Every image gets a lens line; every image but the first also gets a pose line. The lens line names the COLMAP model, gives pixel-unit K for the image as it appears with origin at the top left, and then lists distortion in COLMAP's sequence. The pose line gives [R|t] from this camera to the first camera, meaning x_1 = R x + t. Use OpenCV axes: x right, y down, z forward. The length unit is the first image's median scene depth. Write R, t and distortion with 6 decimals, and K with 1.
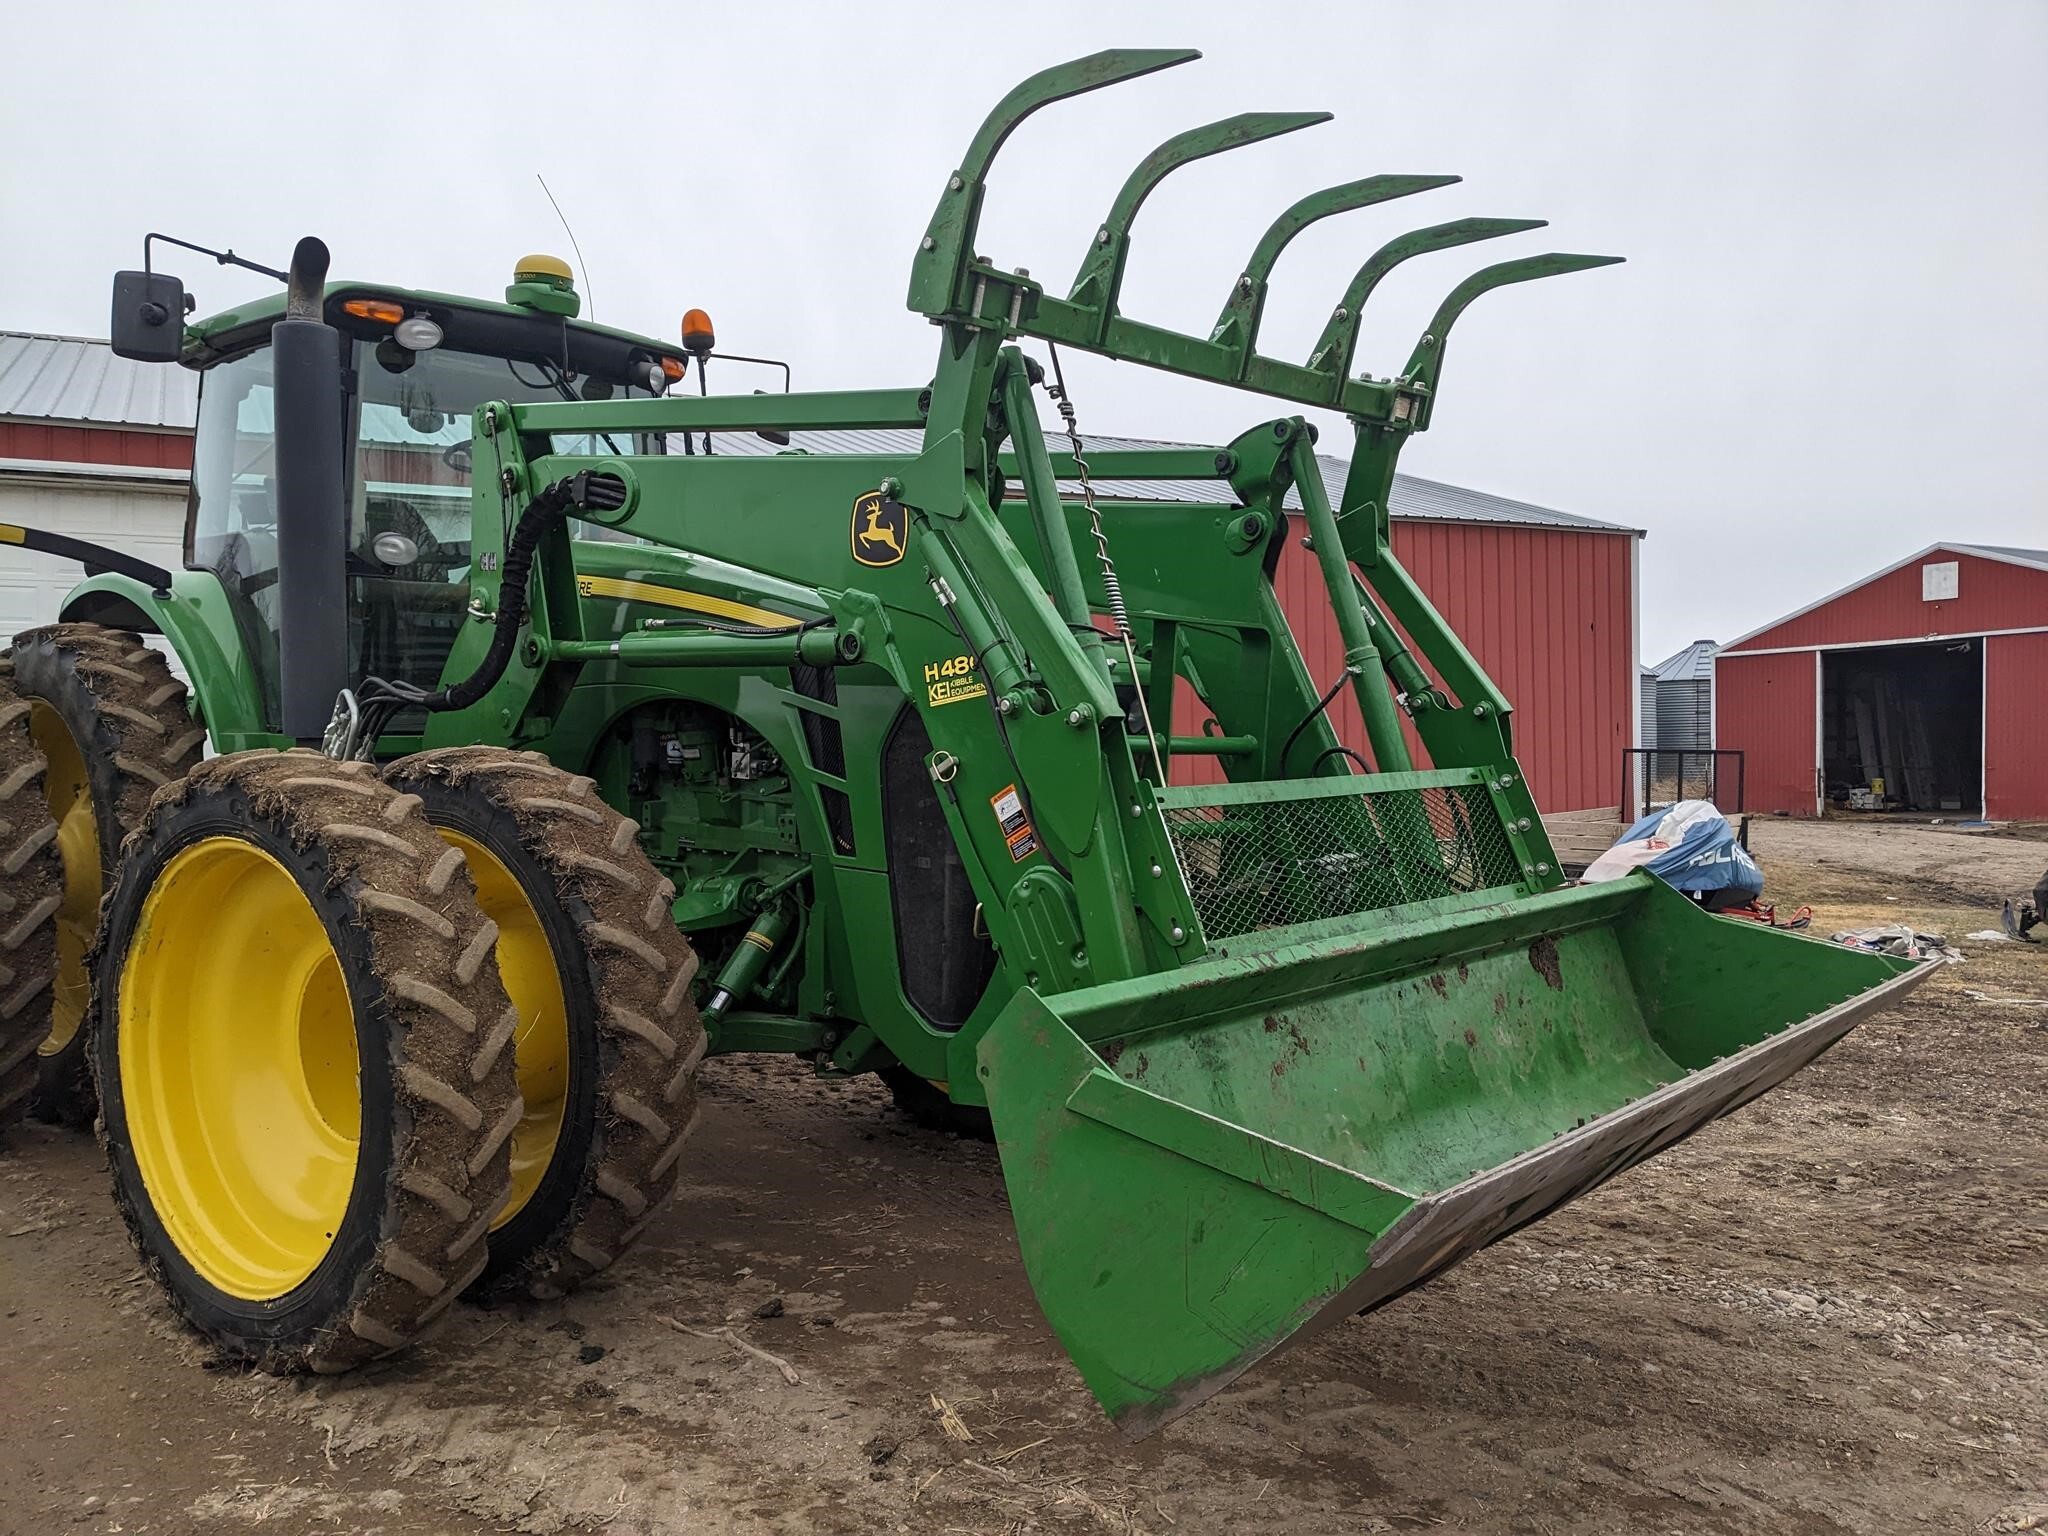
lens RADIAL K [[1612.1, 0, 1034.7], [0, 1612.1, 768.6], [0, 0, 1]] dist [0.060860, -0.083959]
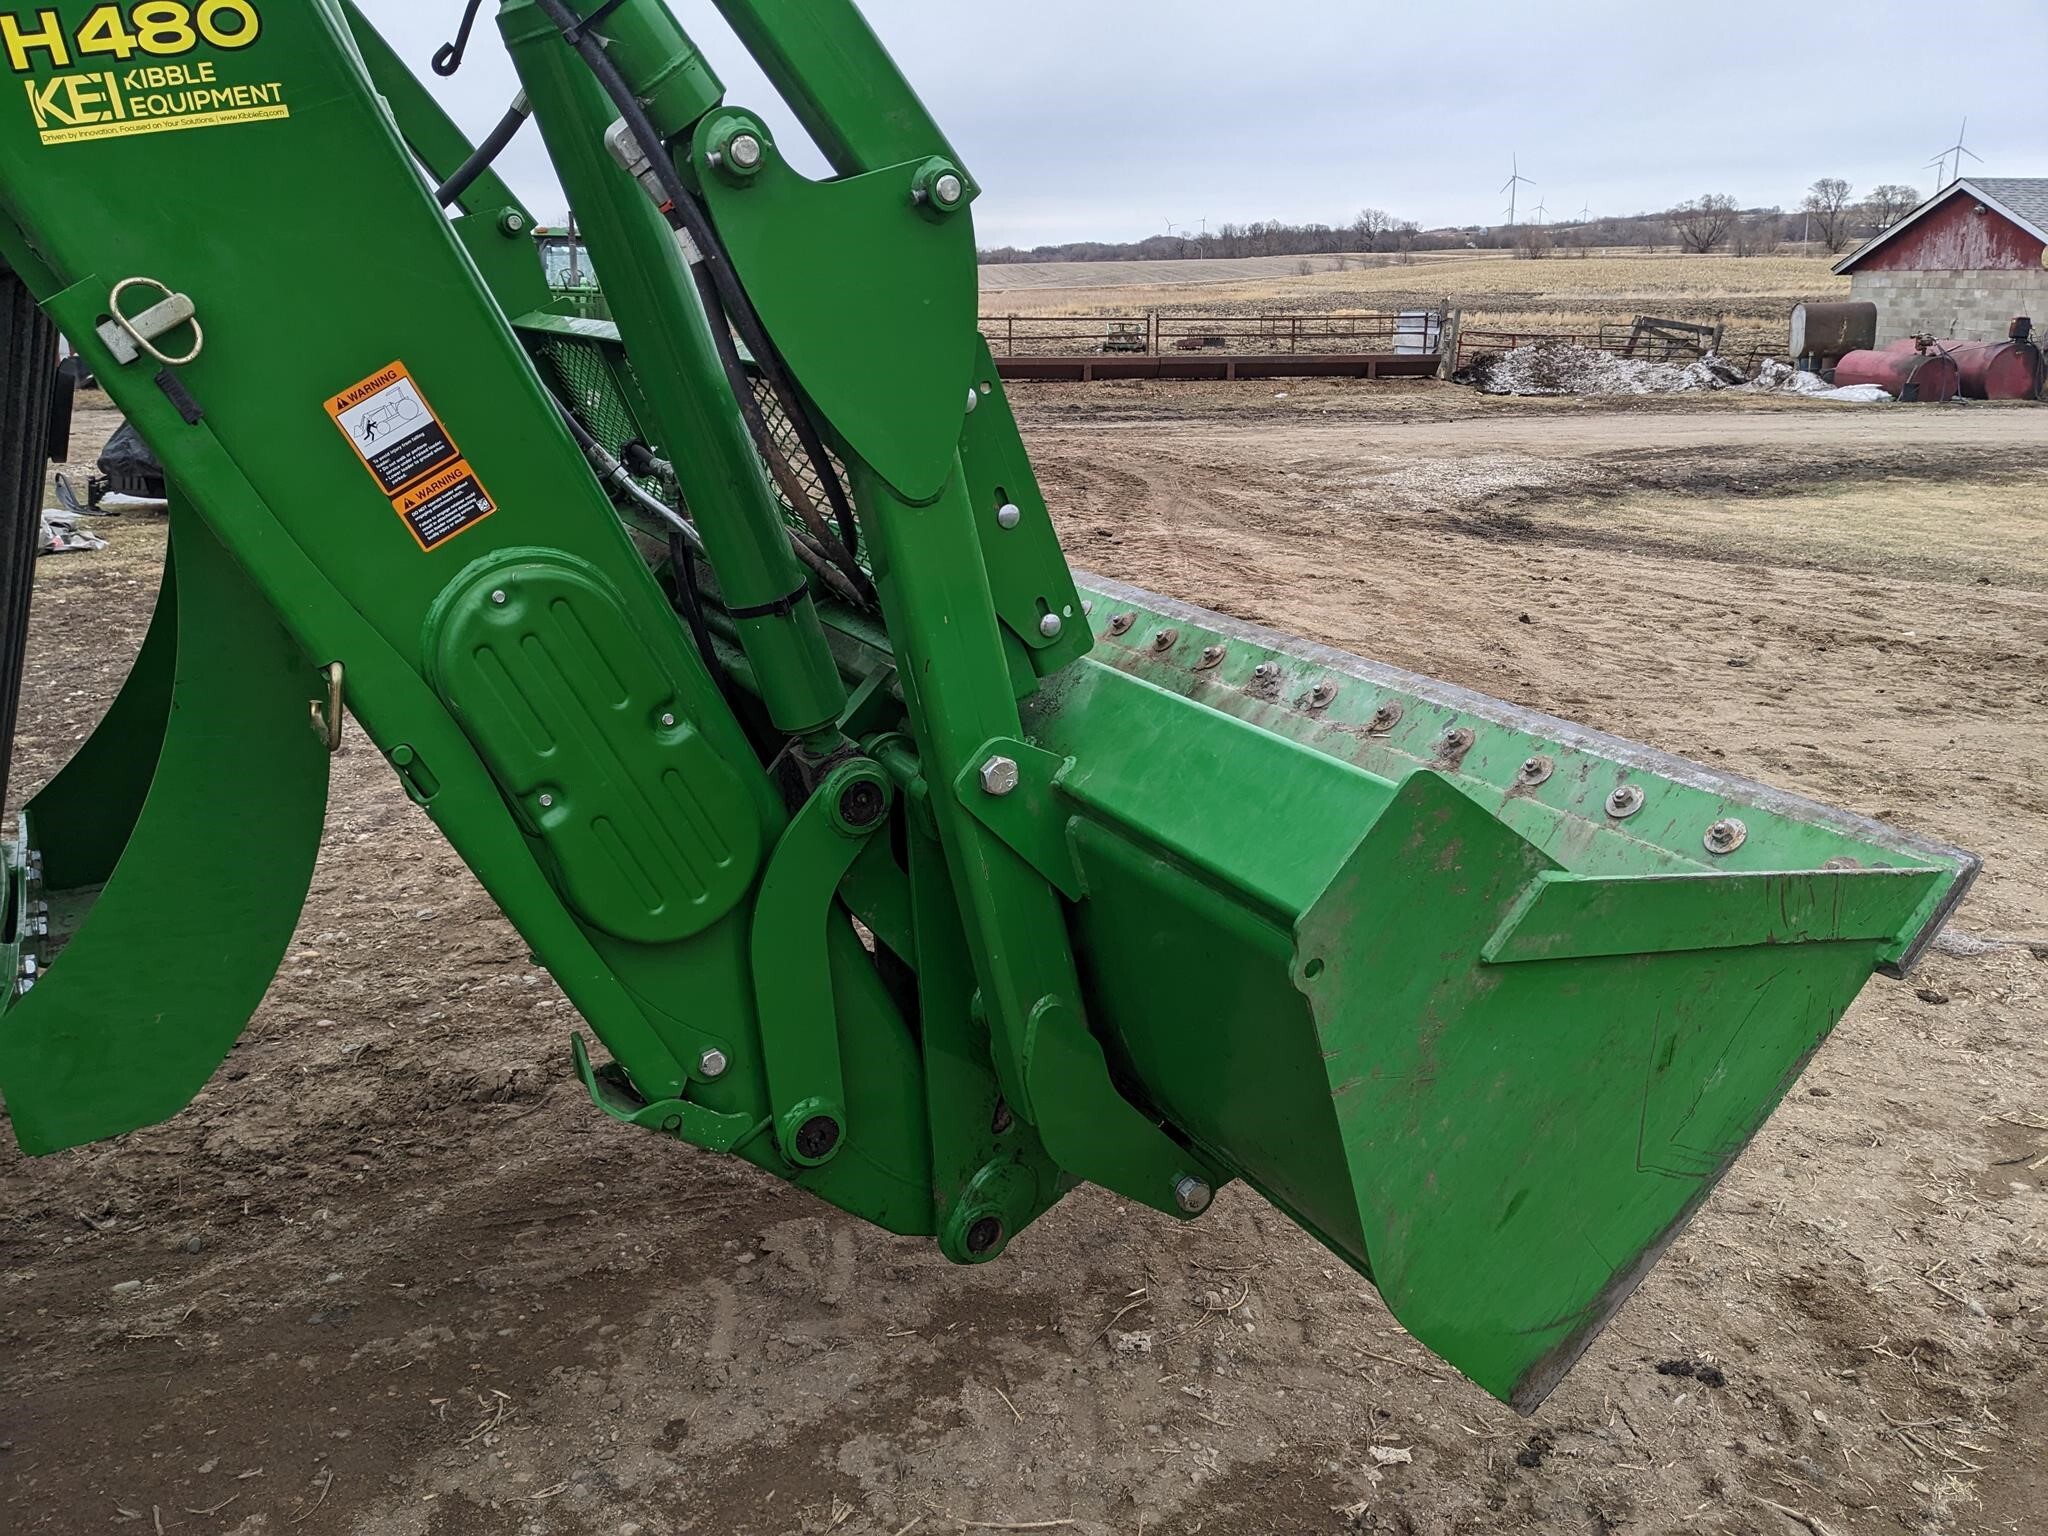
lens RADIAL K [[1612.1, 0, 1016.8], [0, 1612.1, 774.9], [0, 0, 1]] dist [0.060860, -0.083959]
pose [[0.342148, -0.270255, 0.899943, -0.313015], [0.022911, 0.959861, 0.279538, -0.001217], [-0.939367, -0.075025, 0.334607, 0.611714]]
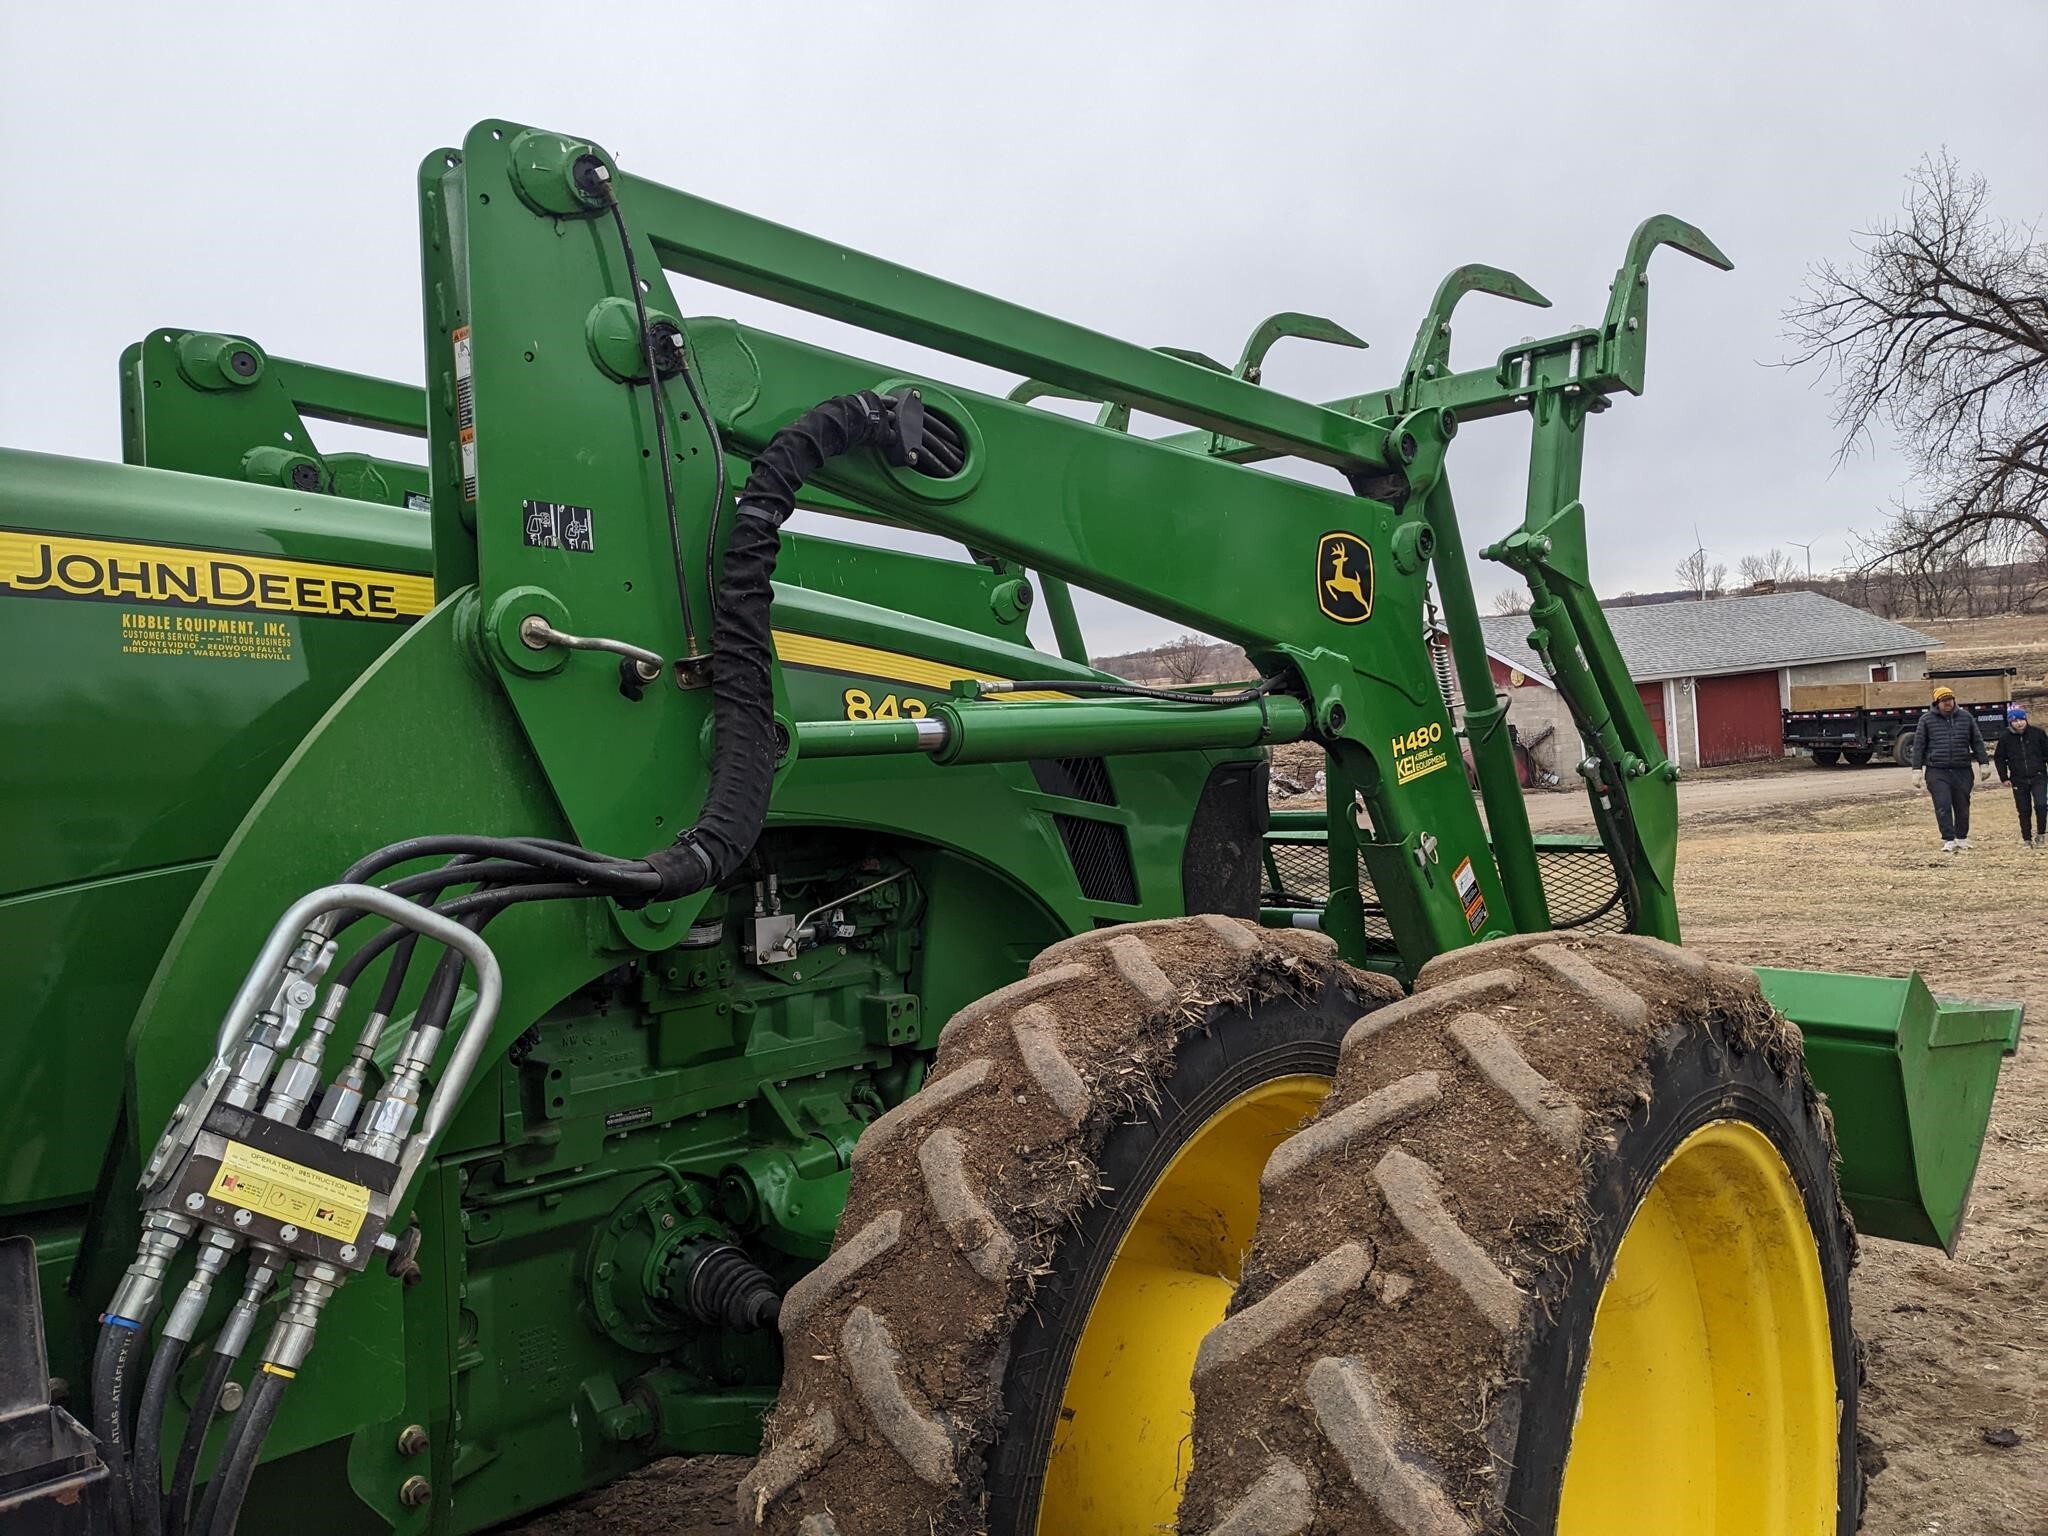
lens RADIAL K [[1612.1, 0, 1011.8], [0, 1612.1, 781.4], [0, 0, 1]] dist [0.060860, -0.083959]
pose [[0.069194, -0.042809, 0.996684, -0.878515], [0.089526, 0.995314, 0.036535, -0.083462], [-0.993578, 0.086701, 0.072702, 1.039882]]
